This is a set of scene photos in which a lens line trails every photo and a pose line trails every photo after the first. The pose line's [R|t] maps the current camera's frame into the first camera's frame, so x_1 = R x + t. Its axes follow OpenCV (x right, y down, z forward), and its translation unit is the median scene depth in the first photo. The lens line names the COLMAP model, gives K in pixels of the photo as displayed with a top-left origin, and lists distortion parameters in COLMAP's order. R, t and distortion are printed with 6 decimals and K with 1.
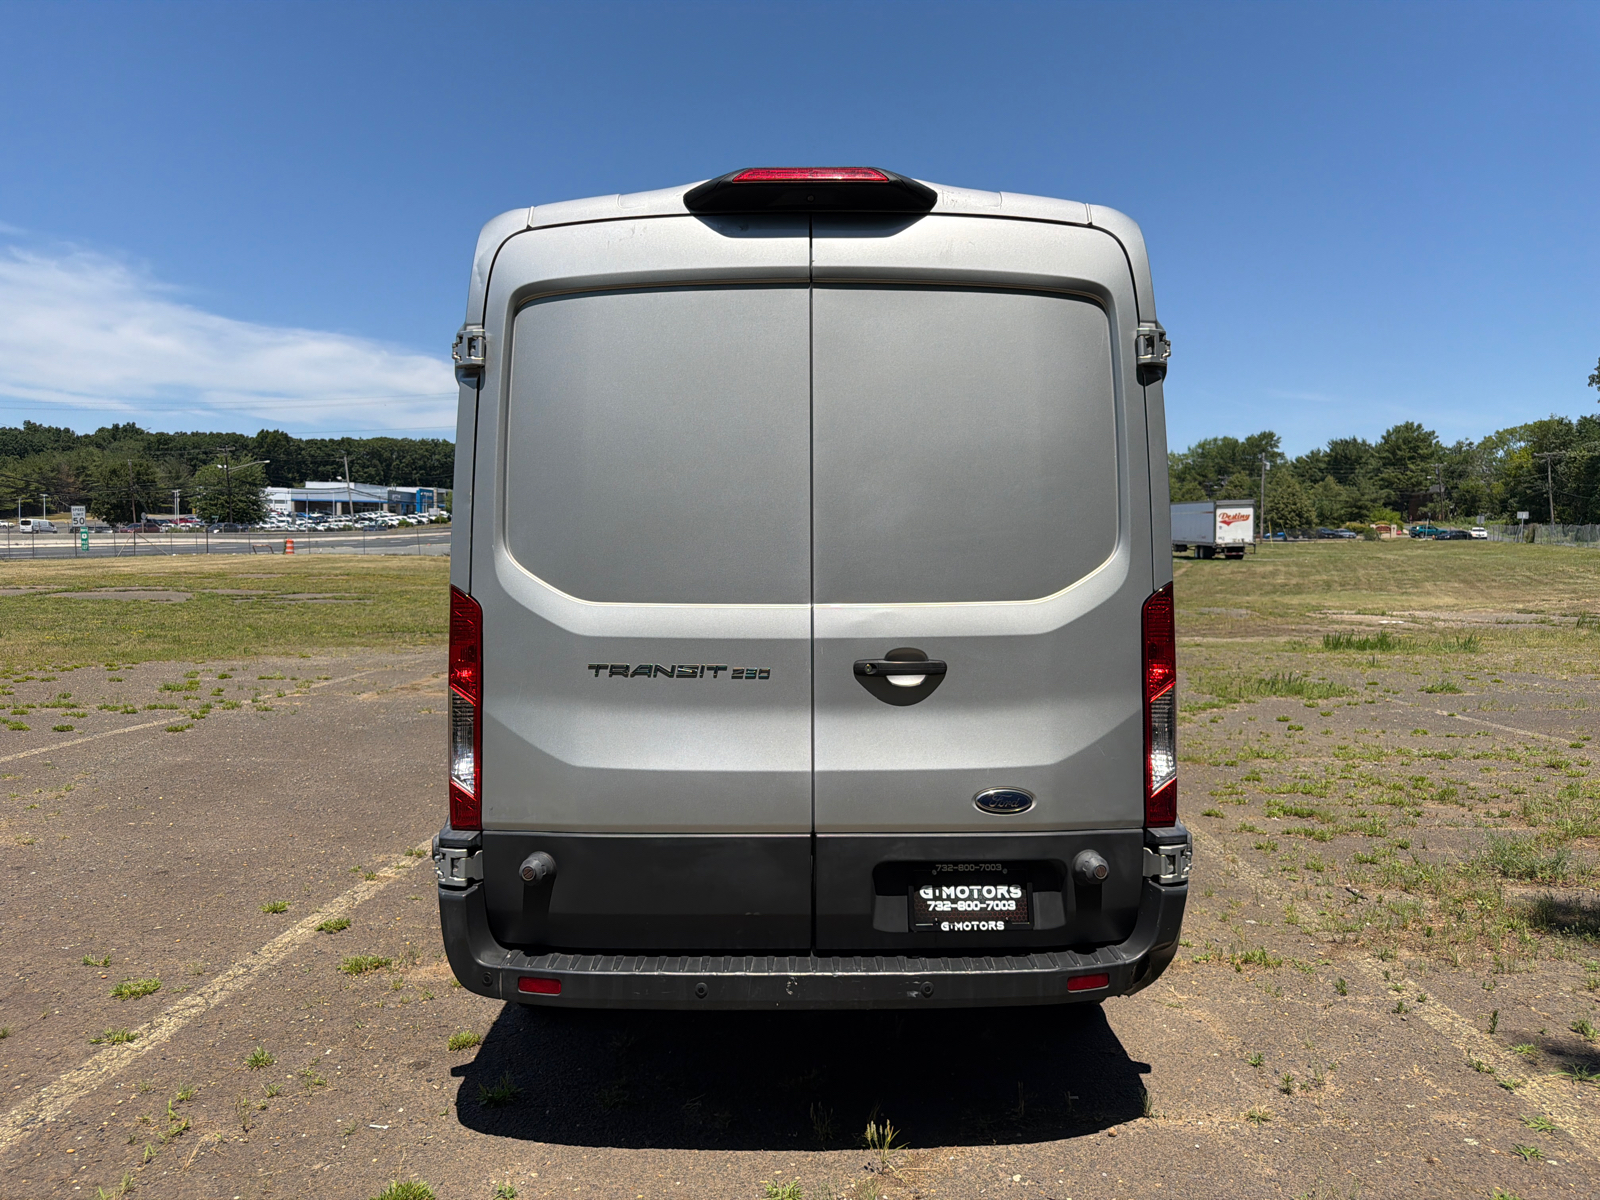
lens RADIAL K [[1146.6, 0, 802.8], [0, 1146.6, 600.3], [0, 0, 1]] dist [0.039006, -0.048117]
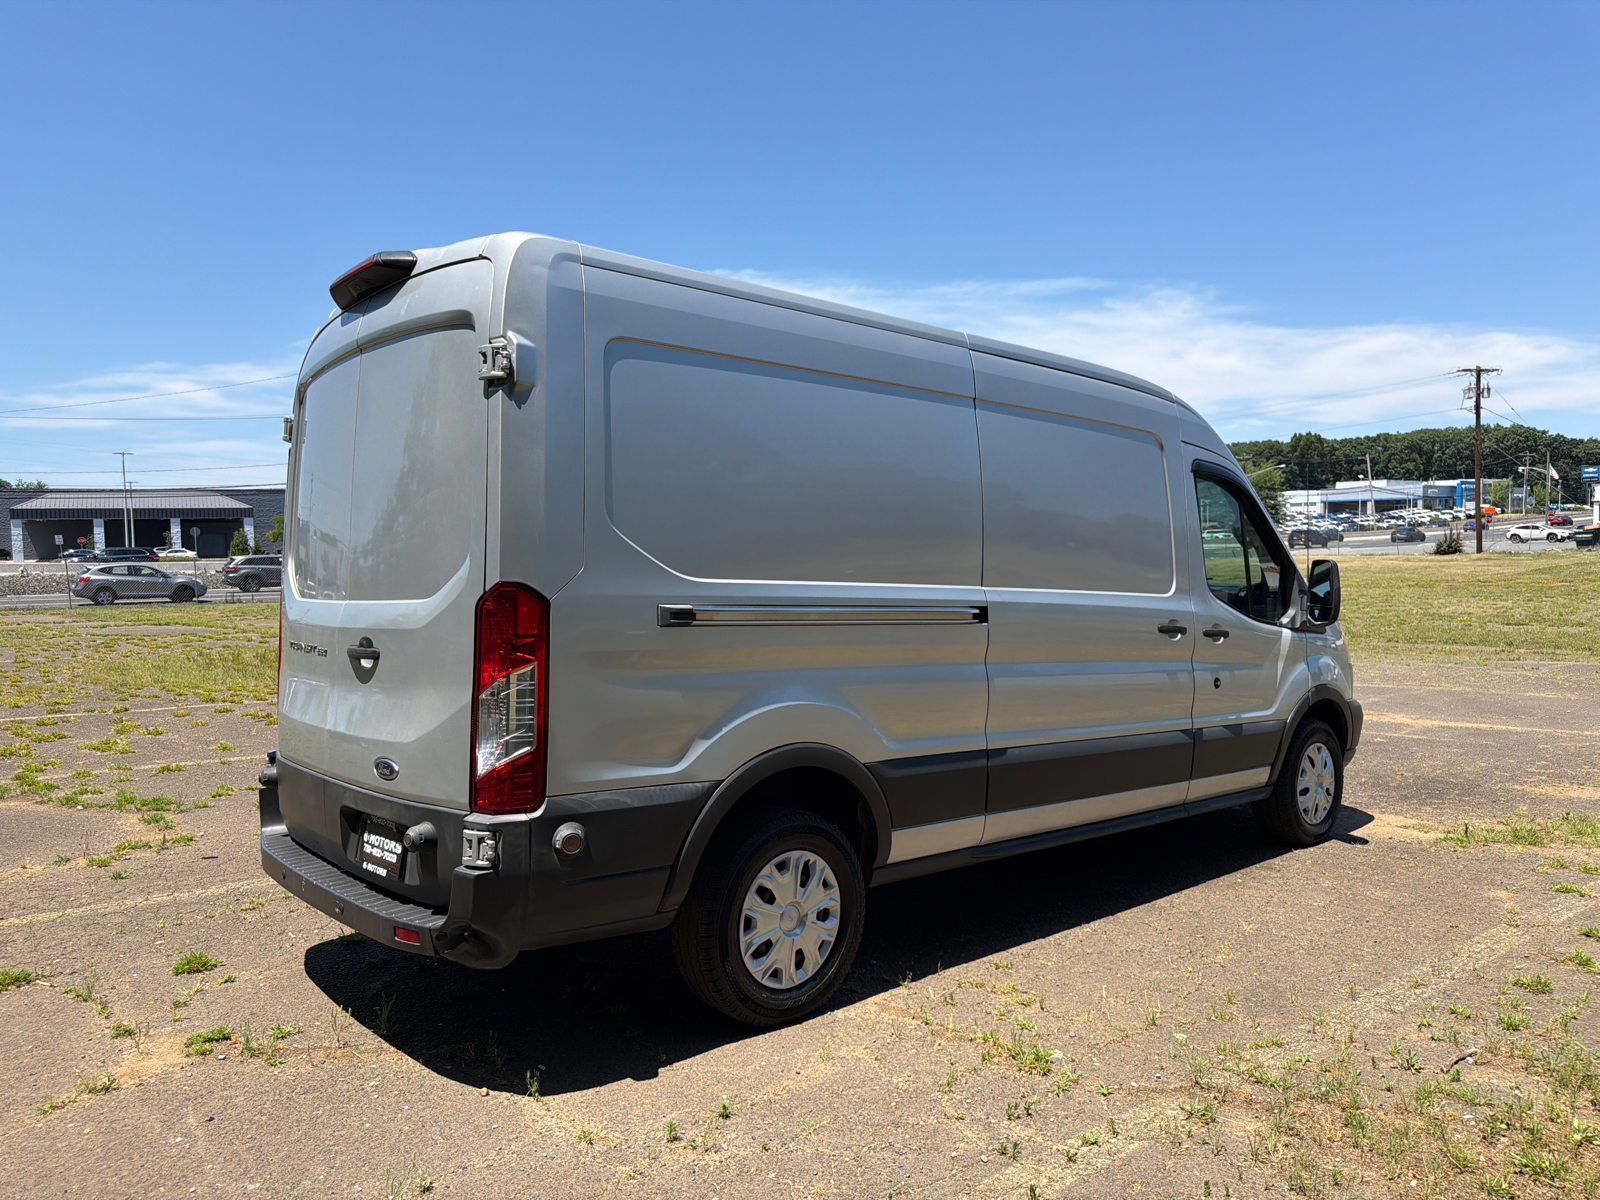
lens RADIAL K [[1146.6, 0, 800.5], [0, 1146.6, 603.2], [0, 0, 1]] dist [0.039006, -0.048117]
pose [[0.660184, 0.009820, -0.751039, 1.302739], [-0.009243, 0.999945, 0.004949, -0.005127], [0.751047, 0.003675, 0.660239, 0.519681]]
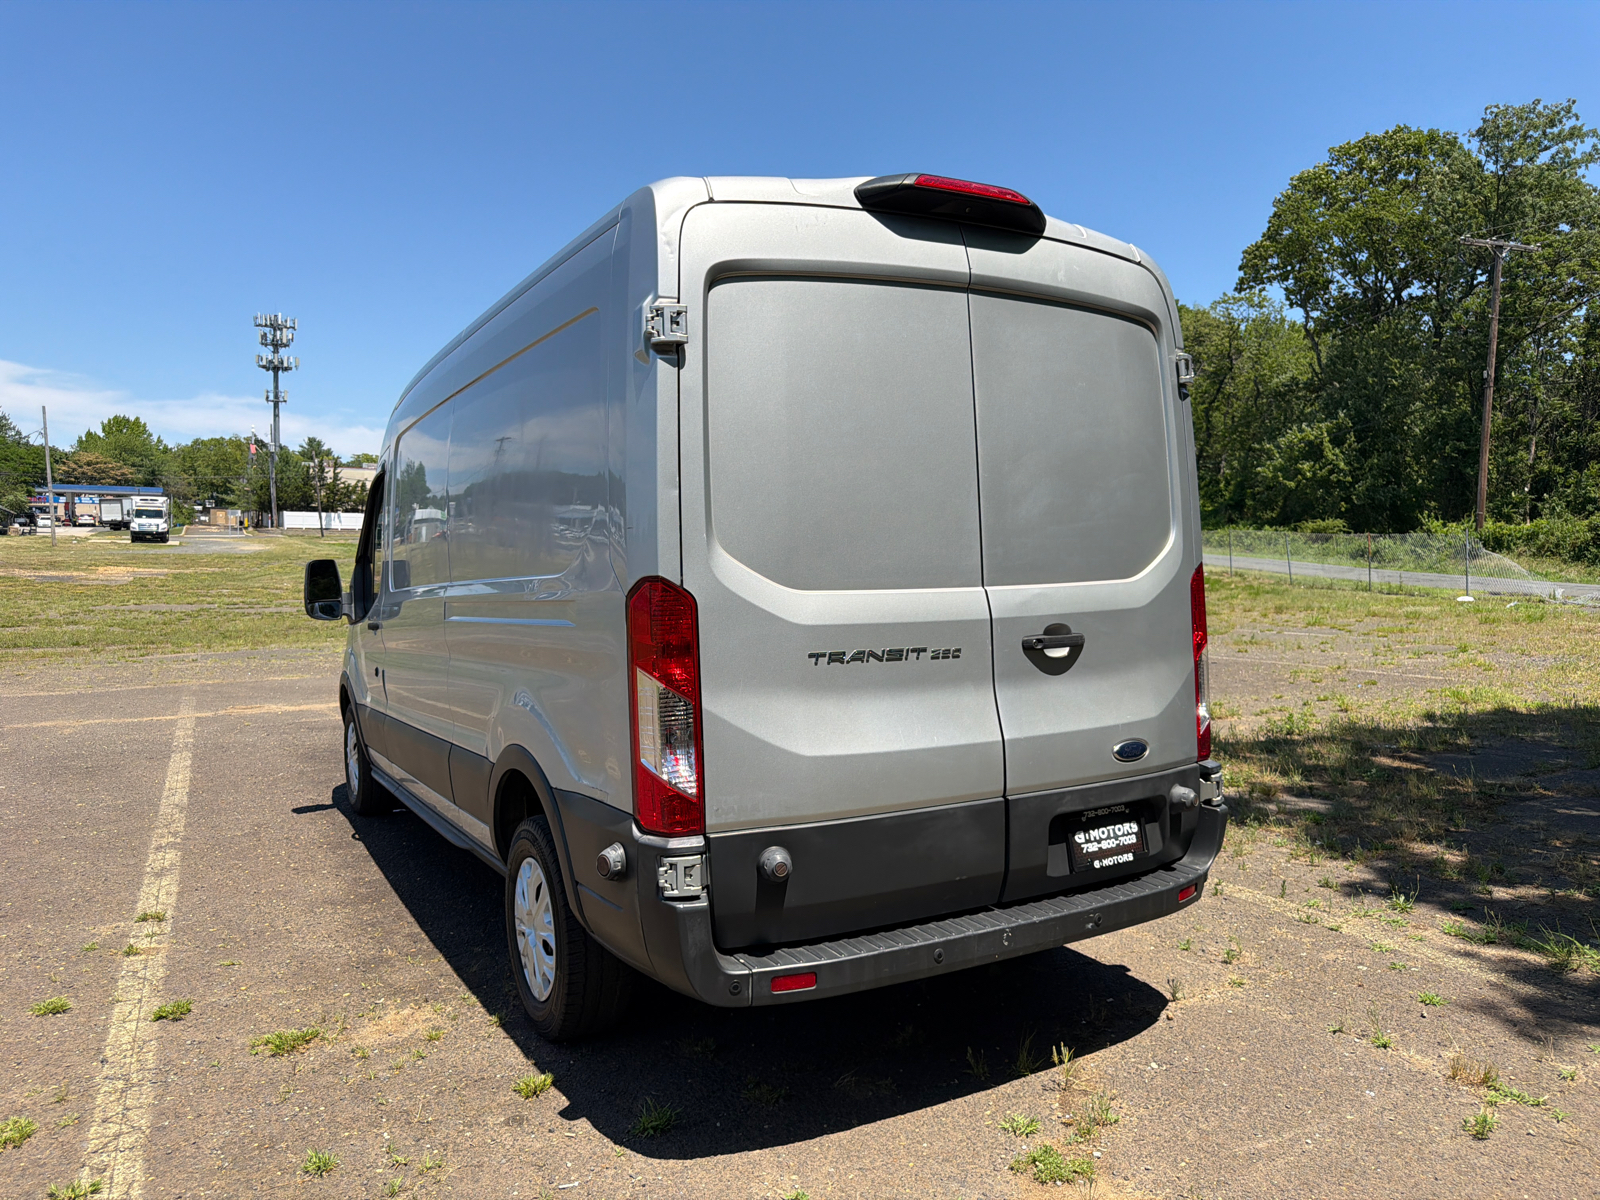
lens RADIAL K [[1146.6, 0, 796.2], [0, 1146.6, 597.2], [0, 0, 1]] dist [0.039006, -0.048117]
pose [[0.869394, -0.029462, 0.493241, -0.672875], [0.027215, 0.999561, 0.011734, -0.004448], [-0.493370, 0.003222, 0.869814, 0.142709]]
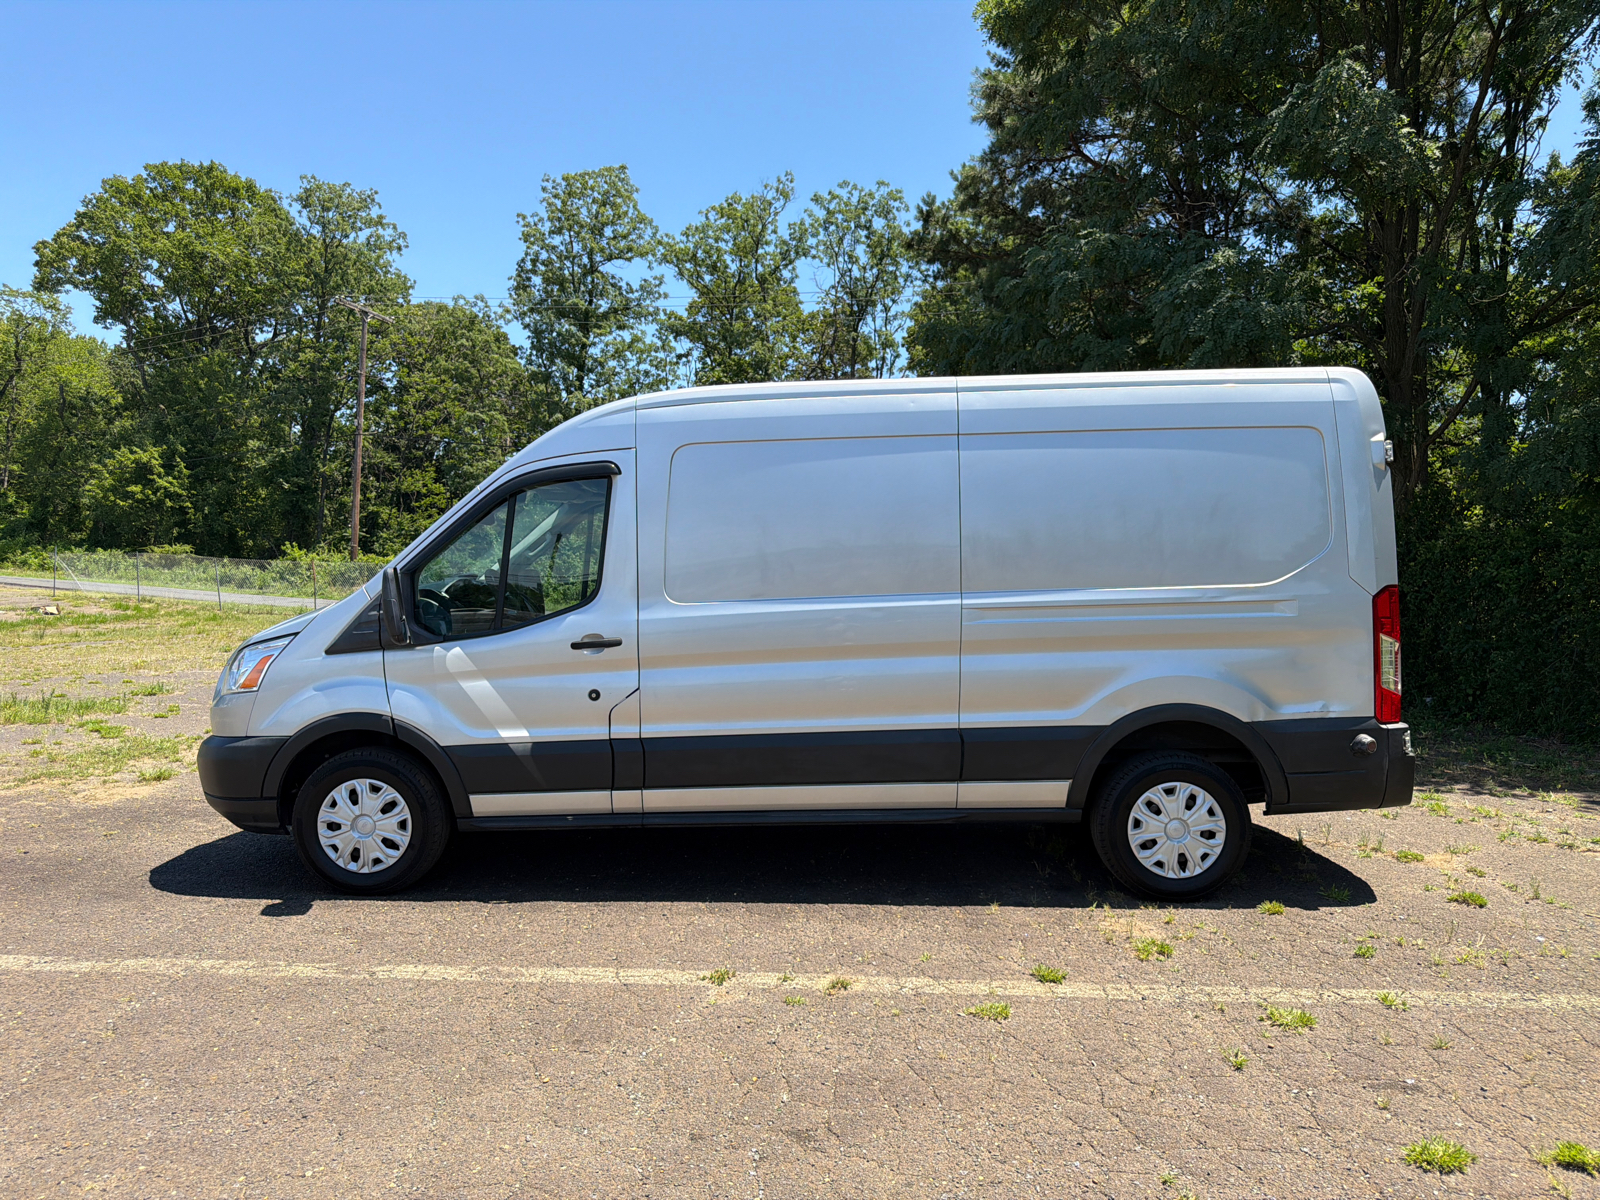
lens RADIAL K [[1146.6, 0, 790.3], [0, 1146.6, 613.4], [0, 0, 1]] dist [0.039006, -0.048117]
pose [[0.035447, -0.031702, 0.998869, -2.094623], [0.025110, 0.999209, 0.030822, -0.046016], [-0.999056, 0.023989, 0.036215, 1.876270]]
